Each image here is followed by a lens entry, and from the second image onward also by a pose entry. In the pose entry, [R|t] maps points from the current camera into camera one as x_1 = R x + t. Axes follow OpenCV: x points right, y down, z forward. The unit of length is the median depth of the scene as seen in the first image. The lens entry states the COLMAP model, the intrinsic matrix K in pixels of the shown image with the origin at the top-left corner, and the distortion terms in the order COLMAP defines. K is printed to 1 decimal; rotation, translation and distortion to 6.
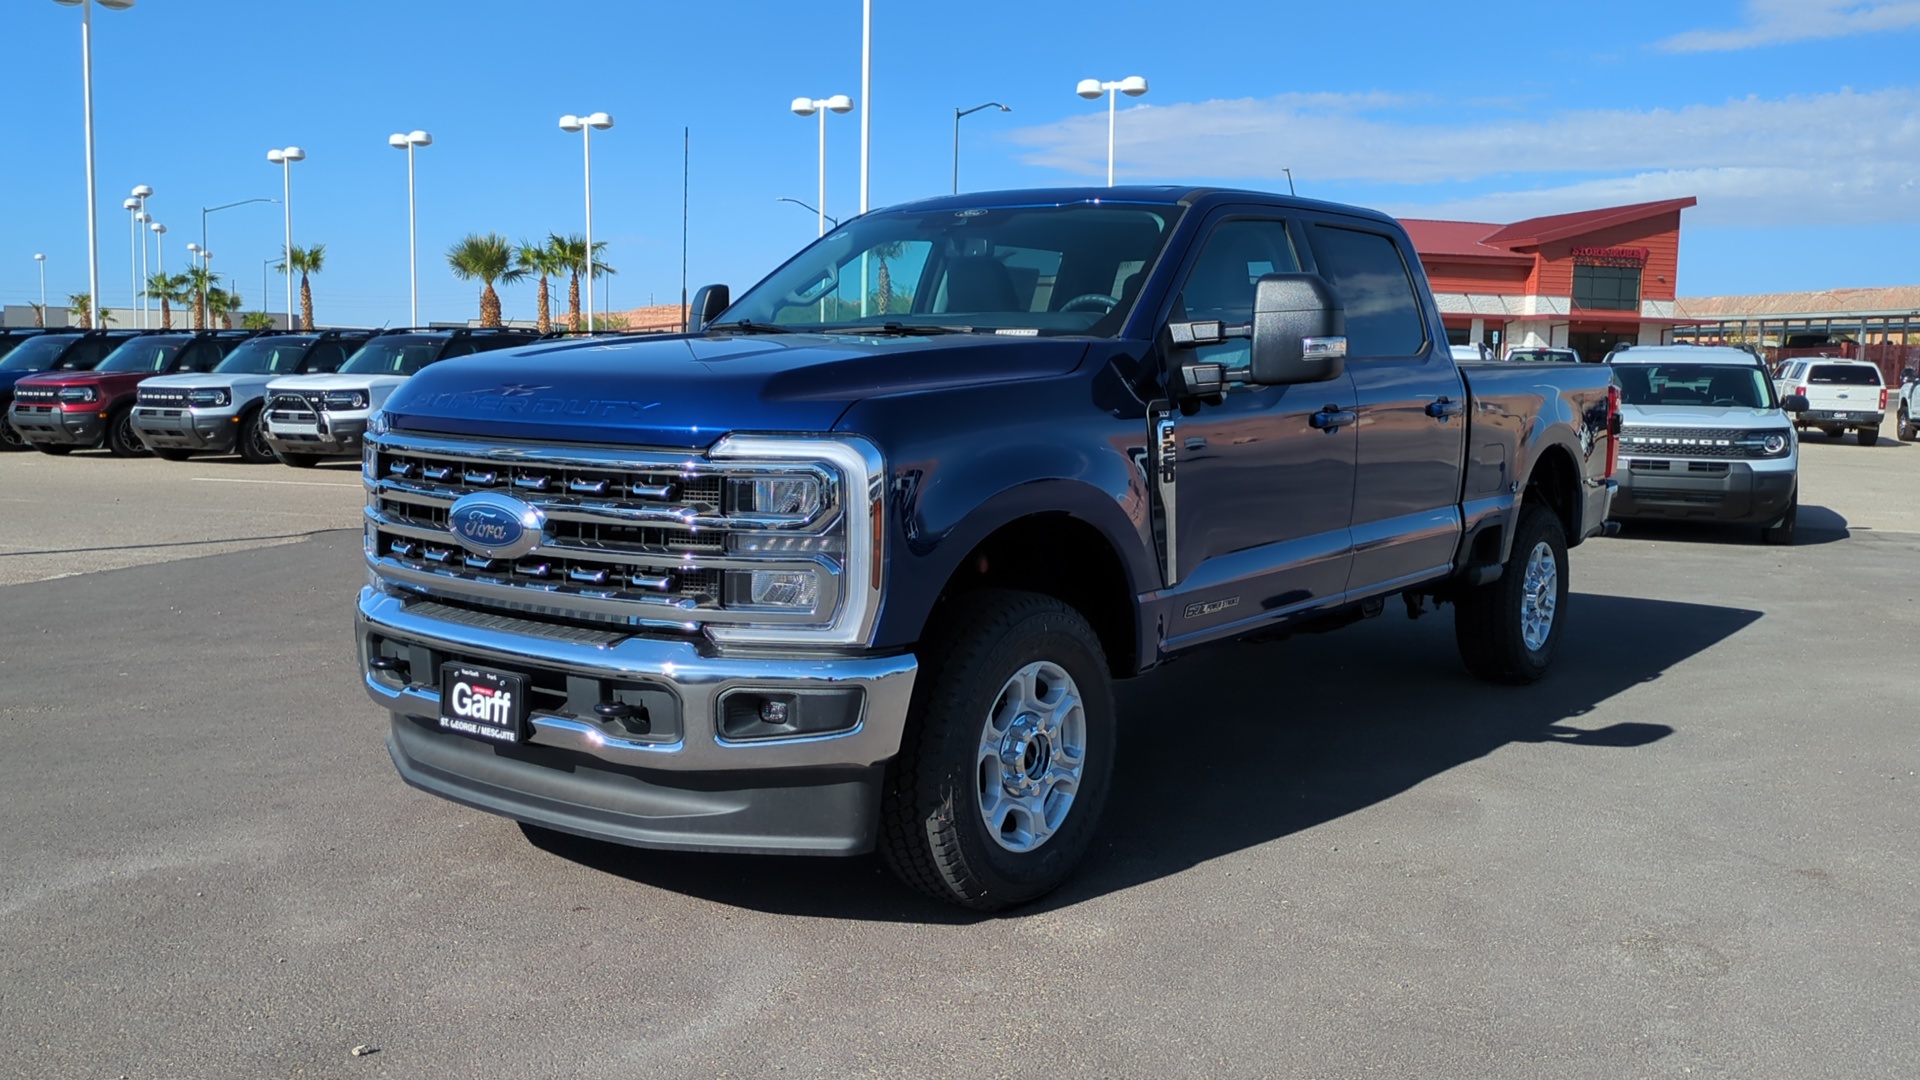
lens RADIAL K [[1662.6, 0, 960.8], [0, 1662.6, 528.6], [0, 0, 1]] dist [-0.001788, -0.011720]
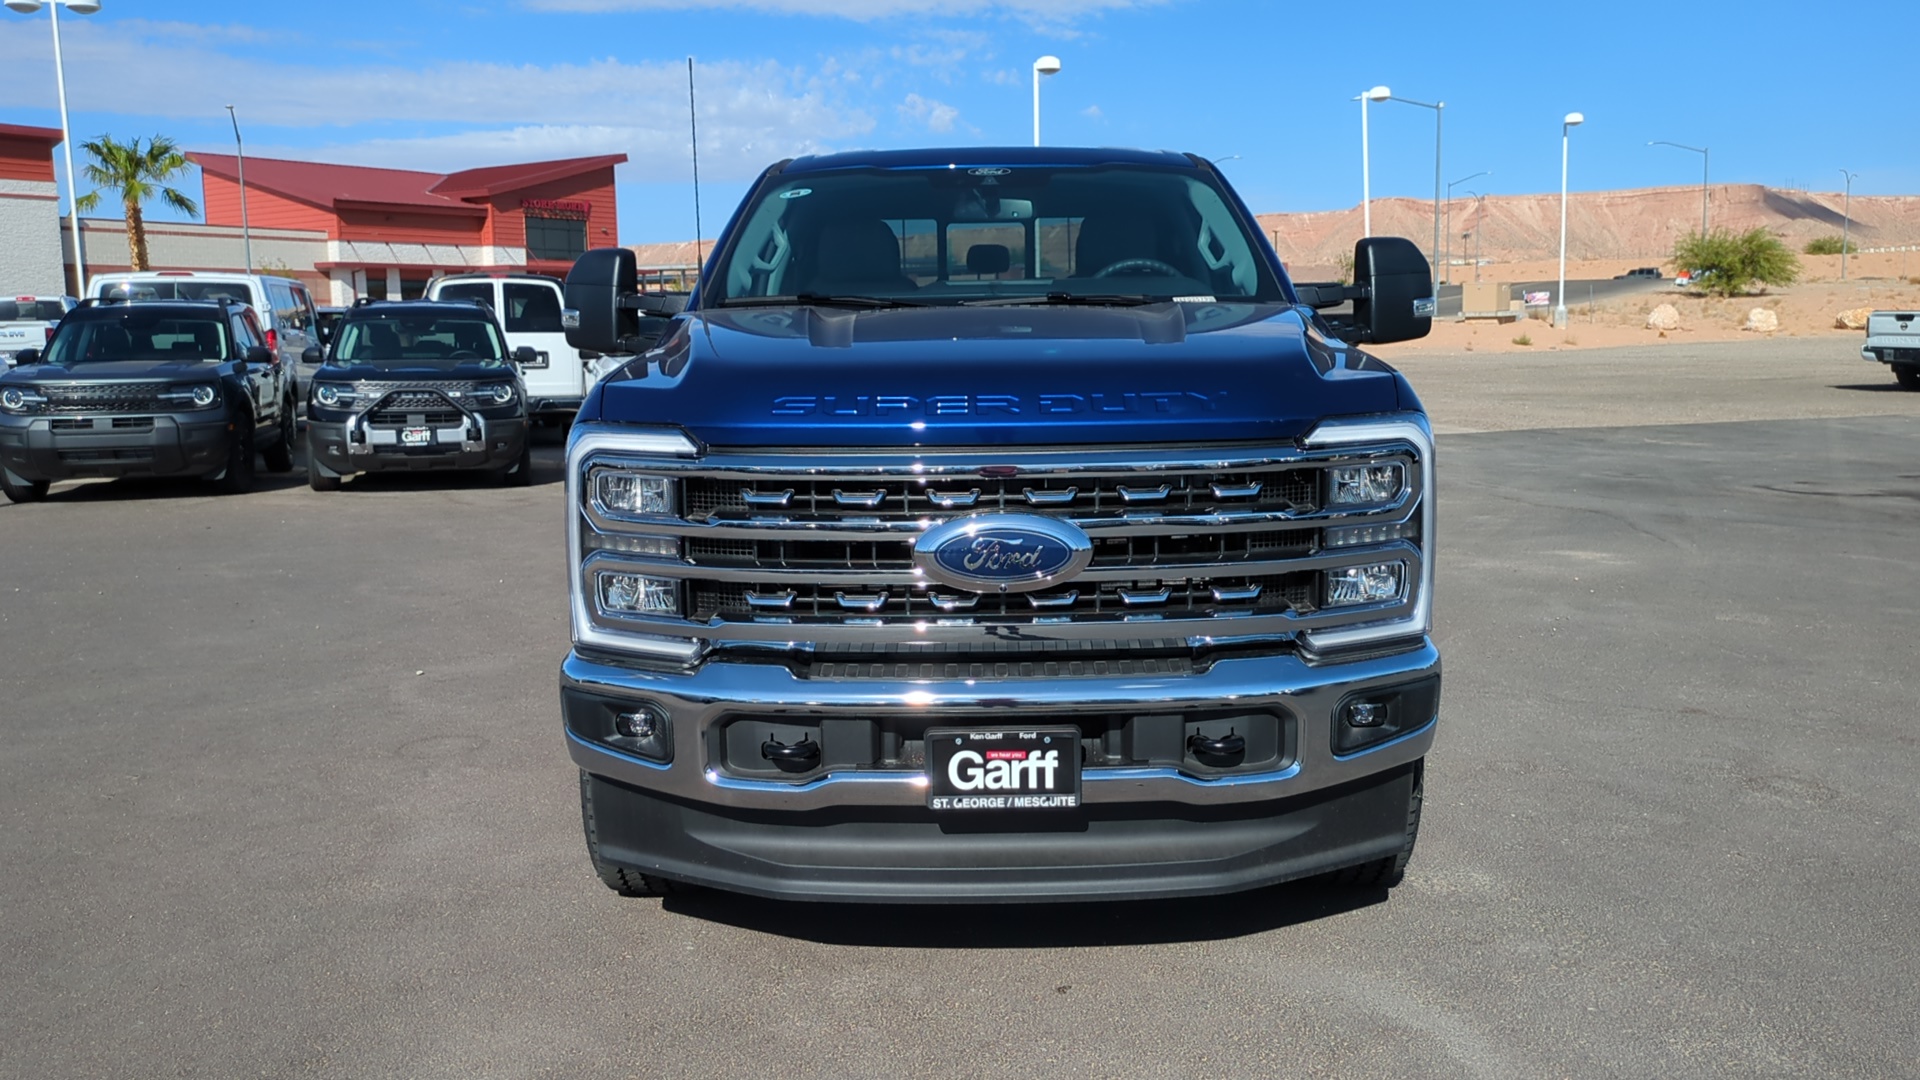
lens RADIAL K [[1620.6, 0, 960.0], [0, 1620.6, 540.0], [0, 0, 1]] dist [0.017213, -0.003131]
pose [[0.811439, -0.109288, 0.574128, -0.619488], [0.086298, 0.993998, 0.067243, -0.052353], [-0.578030, -0.005018, 0.816000, 0.295916]]
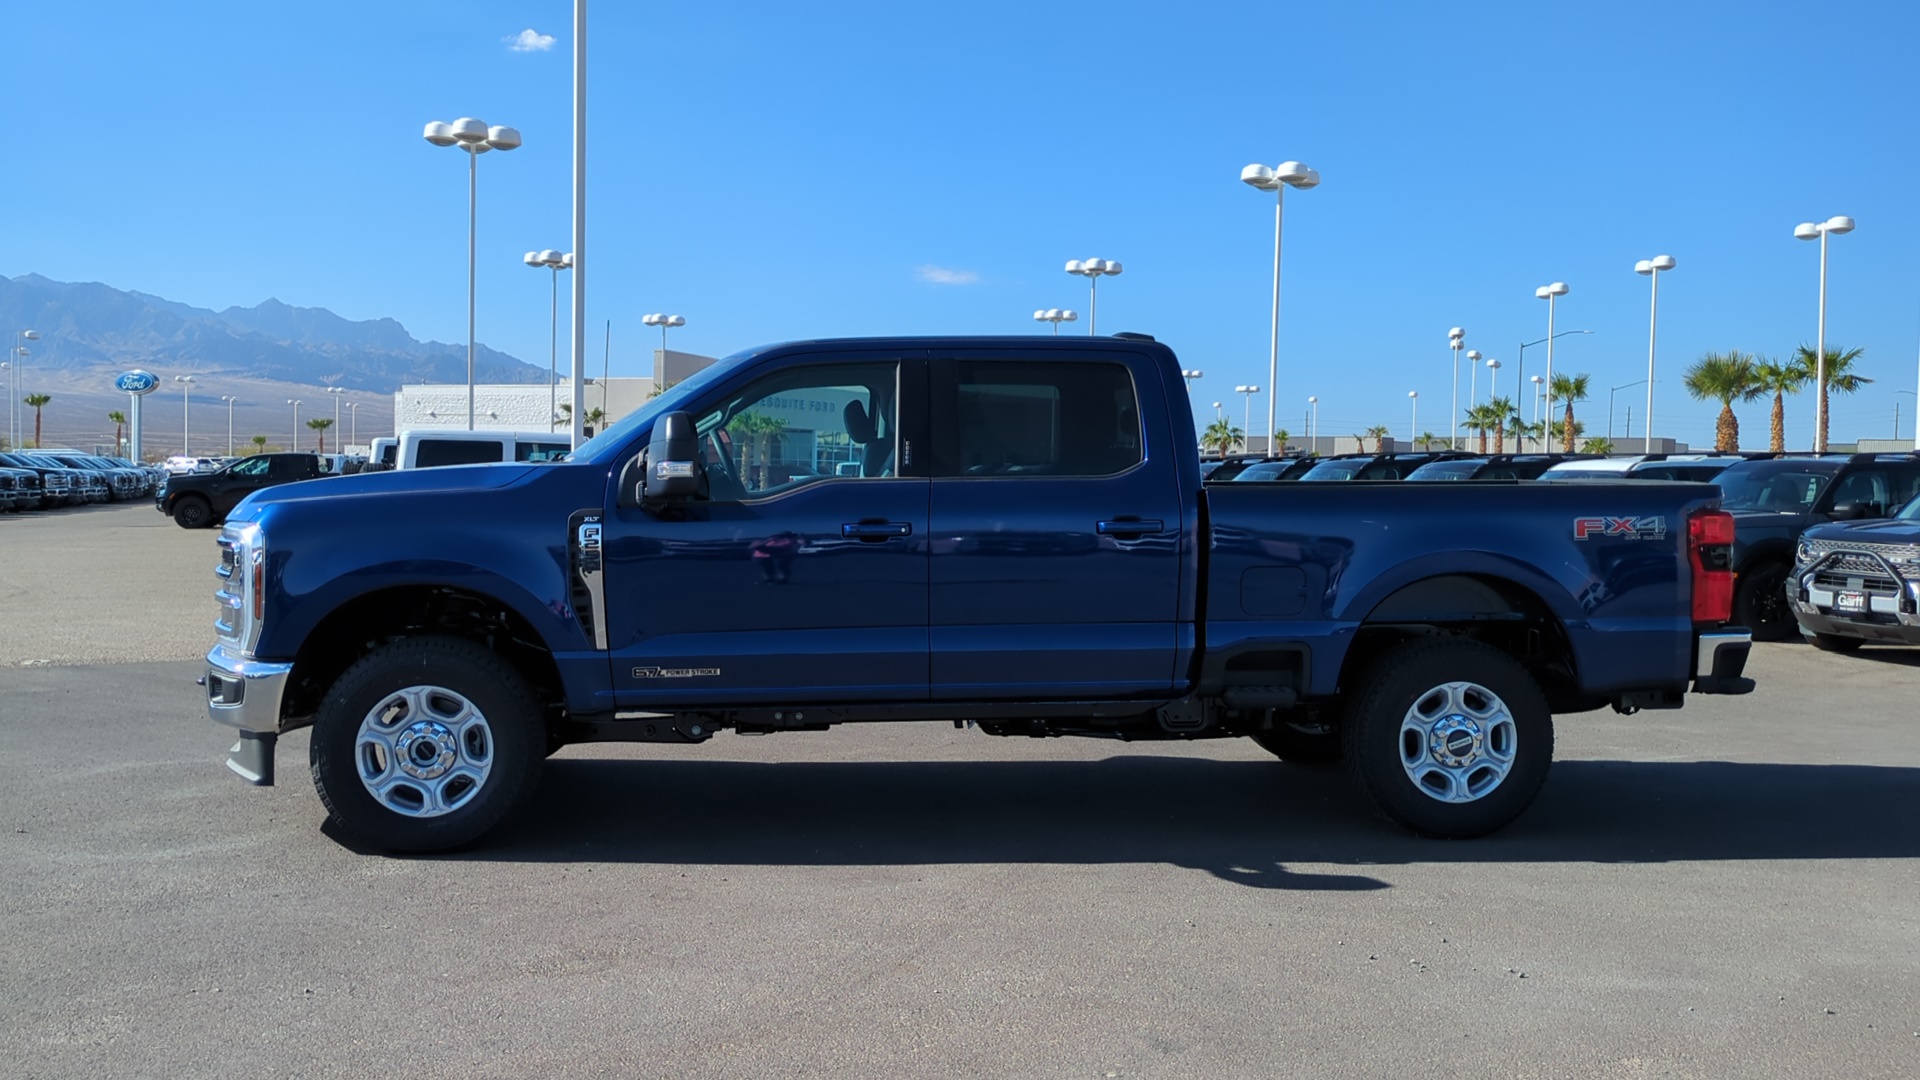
lens RADIAL K [[1629.5, 0, 959.9], [0, 1629.5, 518.6], [0, 0, 1]] dist [0.043811, -0.005546]
pose [[0.681083, 0.010824, -0.732126, 1.258865], [-0.069103, 0.996378, -0.049555, -0.023951], [0.728938, 0.084344, 0.679364, 0.316021]]
